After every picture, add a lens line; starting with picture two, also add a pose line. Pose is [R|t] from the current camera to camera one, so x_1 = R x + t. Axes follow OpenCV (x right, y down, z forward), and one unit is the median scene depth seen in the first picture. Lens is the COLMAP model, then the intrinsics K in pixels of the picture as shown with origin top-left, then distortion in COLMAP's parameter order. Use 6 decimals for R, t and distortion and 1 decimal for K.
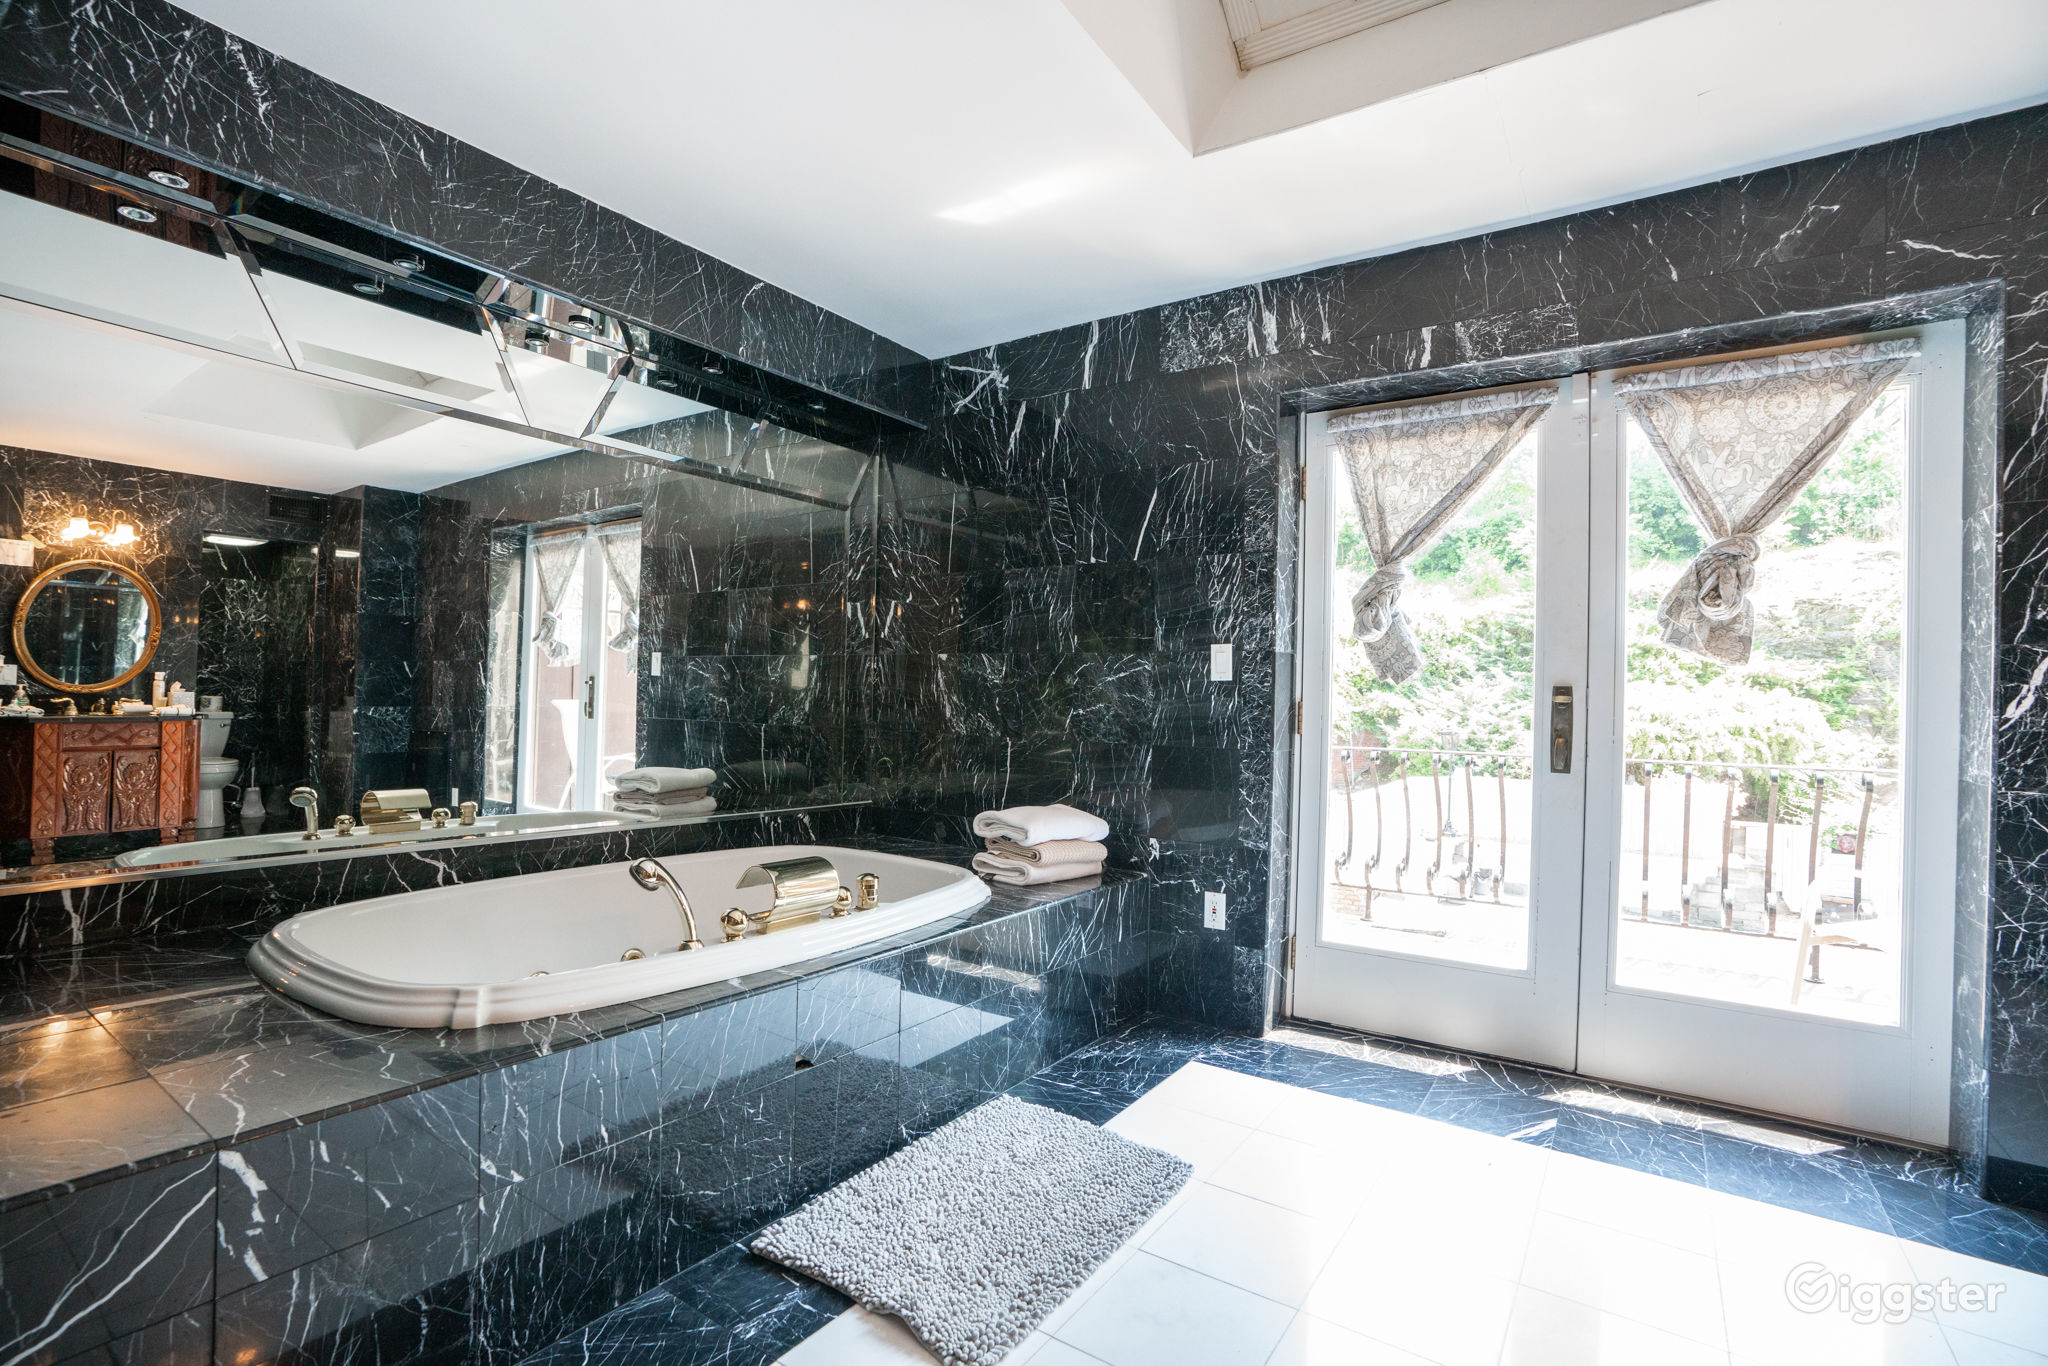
lens RADIAL K [[953.0, 0, 1024.0], [0, 953.0, 683.0], [0, 0, 1]] dist [-0.026049, 0.000597]
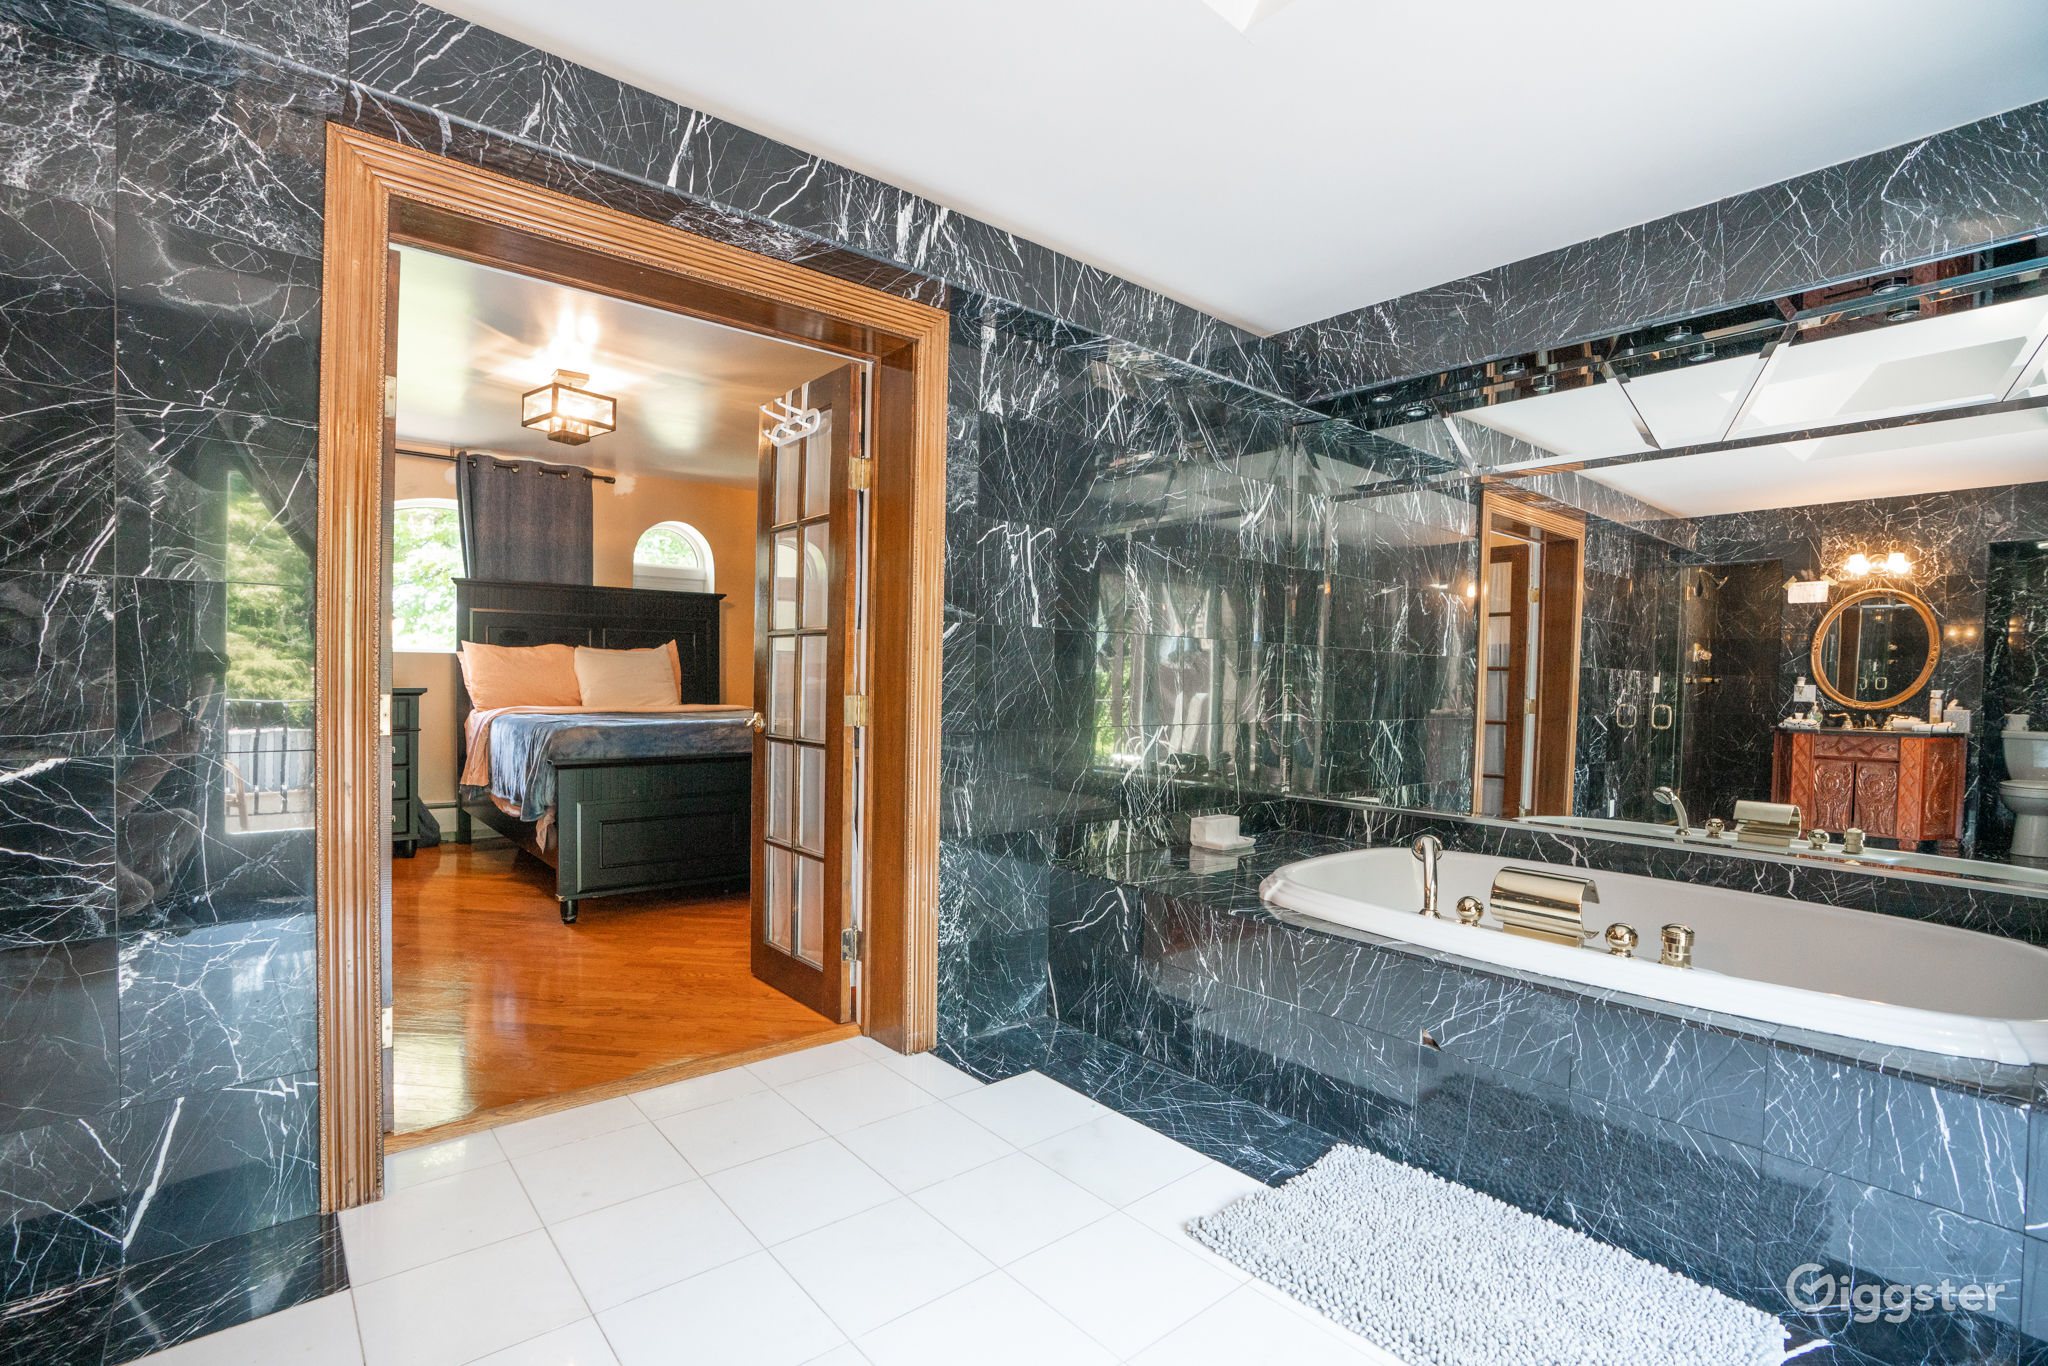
lens RADIAL K [[954.7, 0, 1024.0], [0, 954.7, 683.0], [0, 0, 1]] dist [0.001760, 0.000305]
pose [[-0.257252, -0.016982, -0.966195, 0.372809], [-0.006611, 0.999853, -0.015814, 0.003840], [0.966322, 0.002320, -0.257326, 0.326104]]
